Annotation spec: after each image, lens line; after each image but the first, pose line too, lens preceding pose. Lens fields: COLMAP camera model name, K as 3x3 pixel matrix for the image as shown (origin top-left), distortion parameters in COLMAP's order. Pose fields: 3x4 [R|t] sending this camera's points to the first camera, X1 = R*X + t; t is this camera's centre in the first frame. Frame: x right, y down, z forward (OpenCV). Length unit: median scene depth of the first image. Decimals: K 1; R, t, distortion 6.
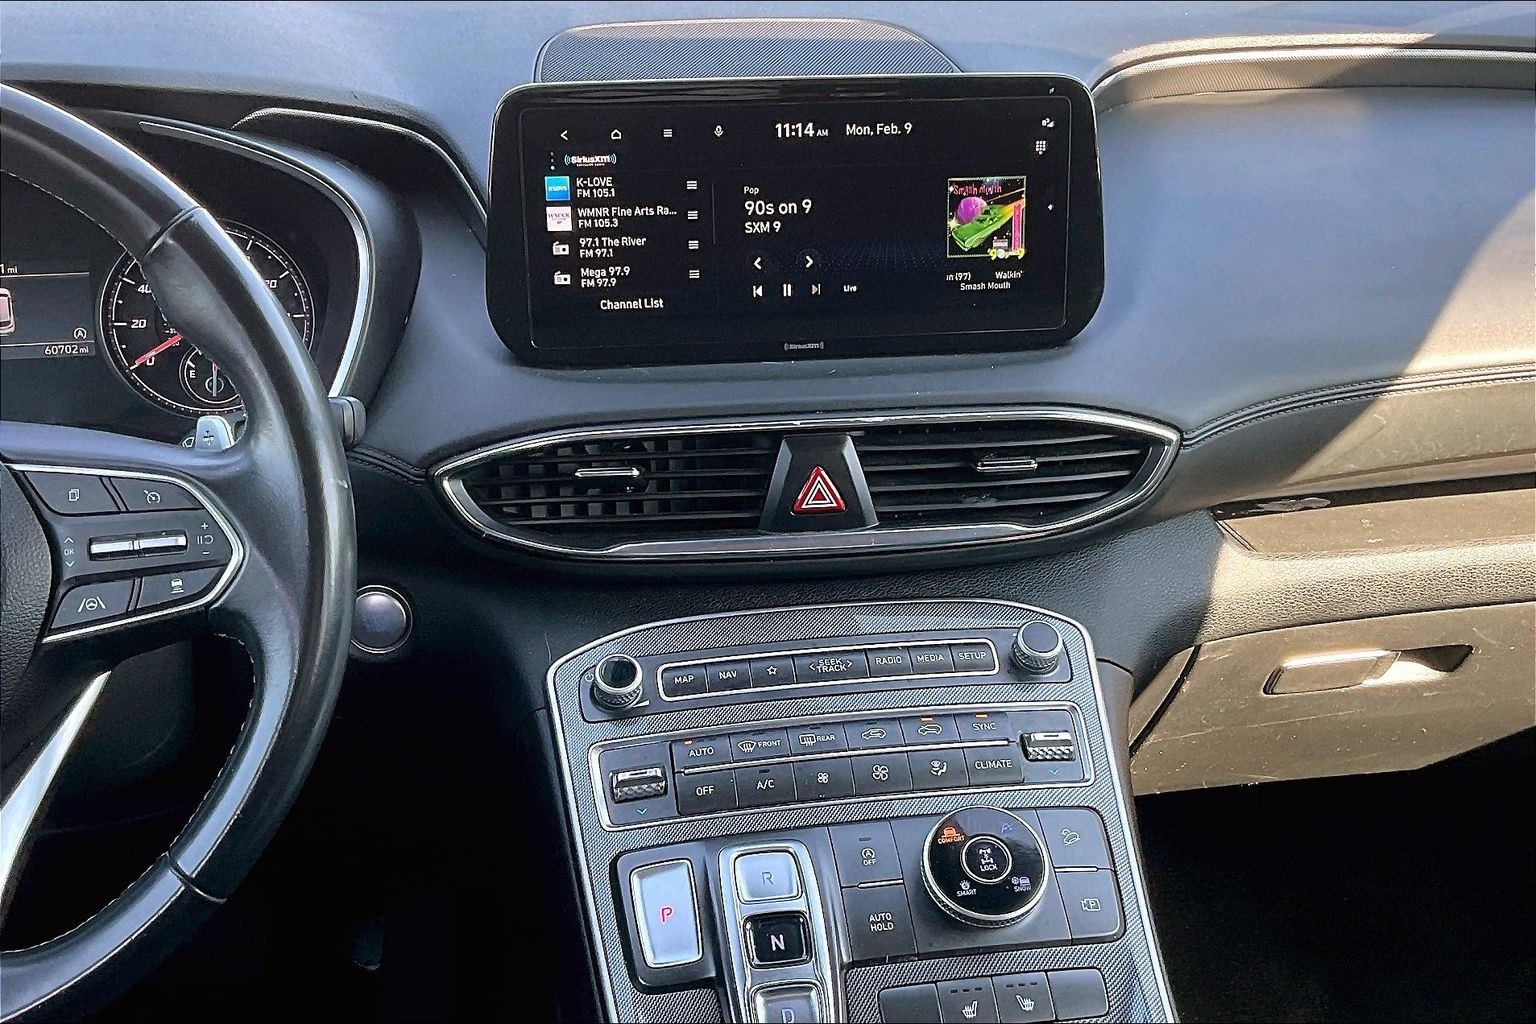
lens RADIAL K [[1809.5, 0, 802.0], [0, 1809.5, 510.9], [0, 0, 1]] dist [0.115566, 0.000000]
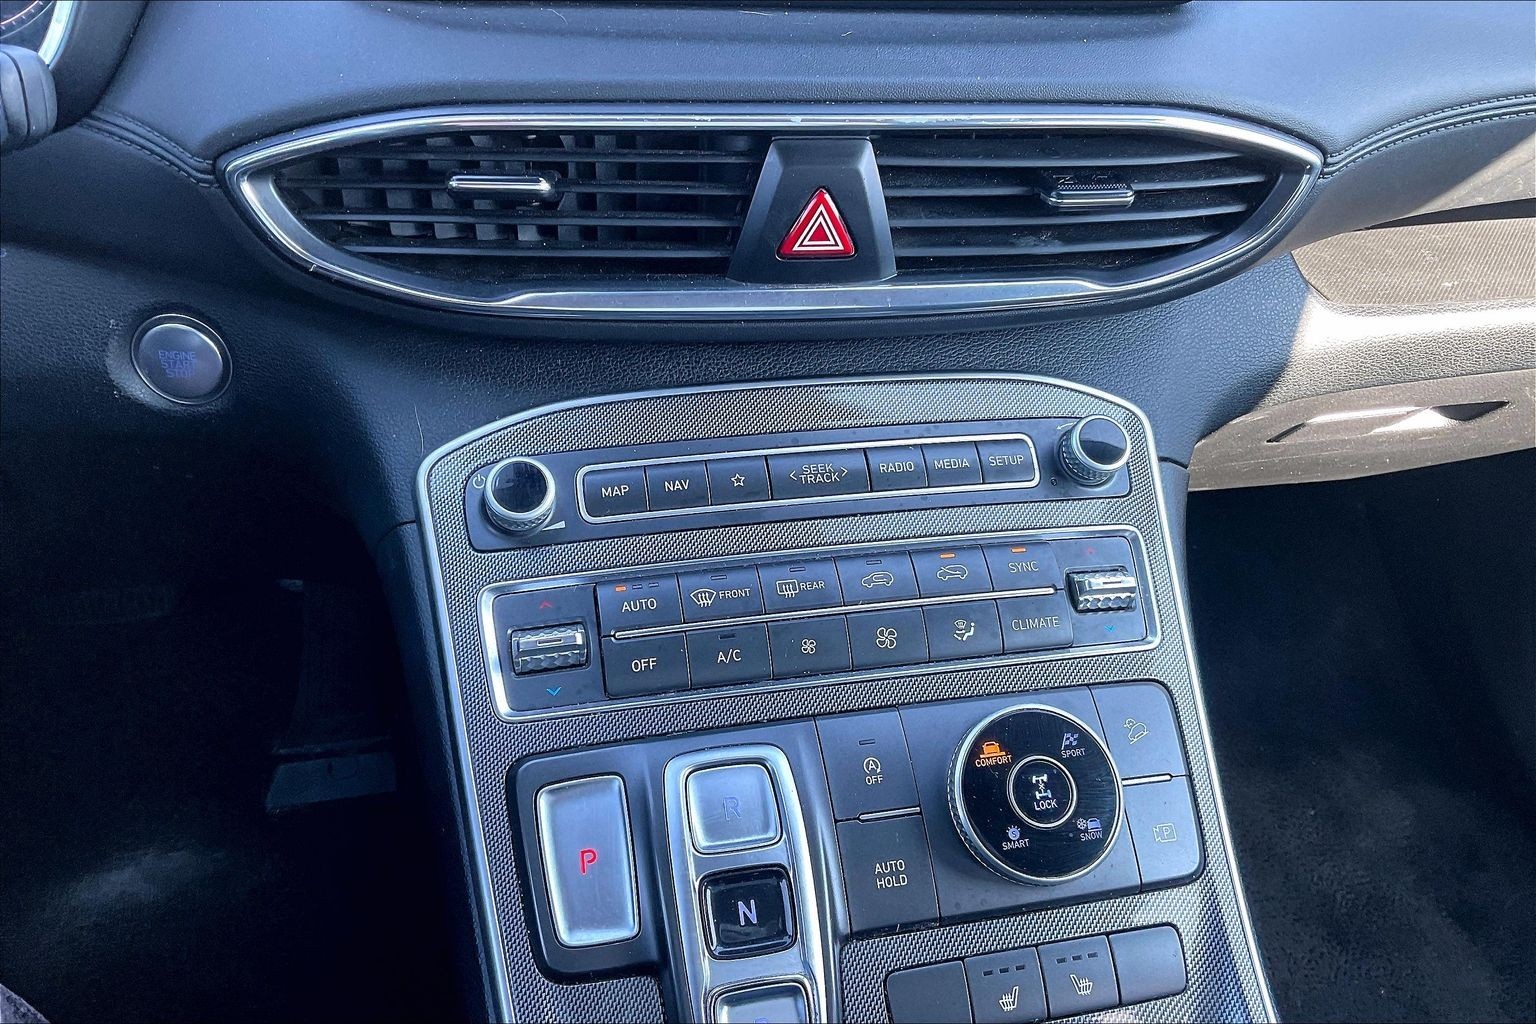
lens RADIAL K [[1263.6, 0, 758.7], [0, 1263.6, 507.3], [0, 0, 1]] dist [0.047180, -0.019373]
pose [[0.996578, 0.031366, 0.076472, -0.046358], [-0.053489, 0.950081, 0.307385, -0.055731], [-0.063013, -0.310424, 0.948507, 0.525529]]
